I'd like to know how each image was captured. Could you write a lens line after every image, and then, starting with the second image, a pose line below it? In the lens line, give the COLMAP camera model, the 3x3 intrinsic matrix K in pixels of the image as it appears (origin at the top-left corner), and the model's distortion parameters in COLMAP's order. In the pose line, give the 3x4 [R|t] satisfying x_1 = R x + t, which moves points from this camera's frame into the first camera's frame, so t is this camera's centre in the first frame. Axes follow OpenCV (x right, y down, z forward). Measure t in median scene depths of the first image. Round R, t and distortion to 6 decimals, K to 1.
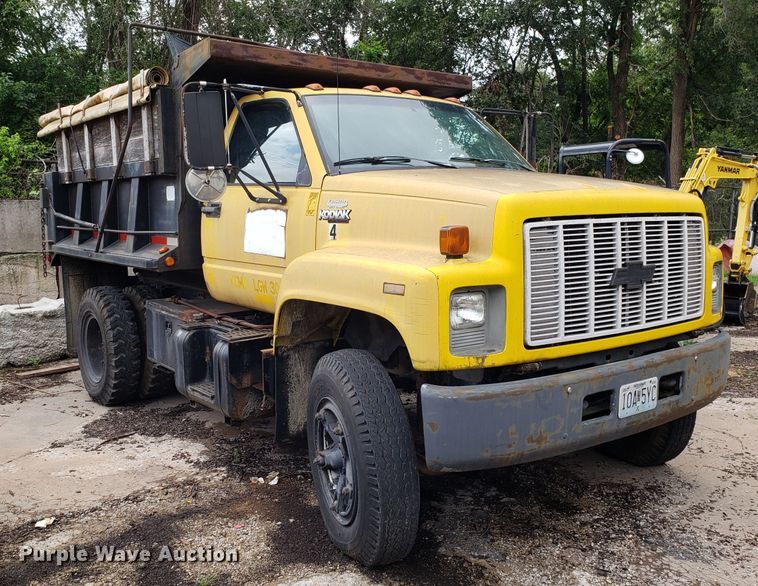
lens RADIAL K [[793.8, 0, 379.0], [0, 793.8, 293.0], [0, 0, 1]] dist [0.058278, -0.016796]
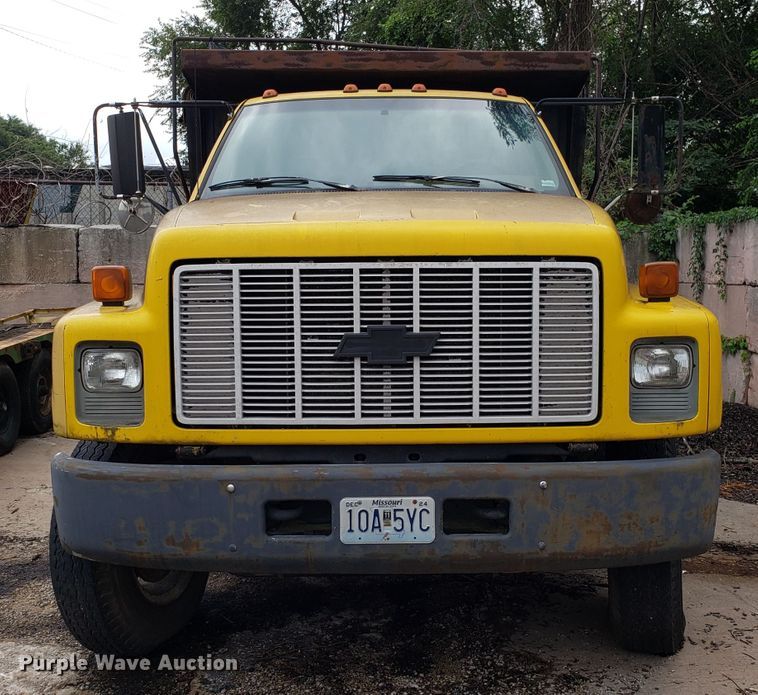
lens RADIAL K [[984.2, 0, 378.5], [0, 984.2, 385.9], [0, 0, 1]] dist [0.248077, -0.909088]
pose [[0.779672, 0.097375, -0.618571, 0.843265], [-0.070119, 0.995199, 0.068282, -0.045207], [0.622250, -0.009865, 0.782757, 0.320138]]
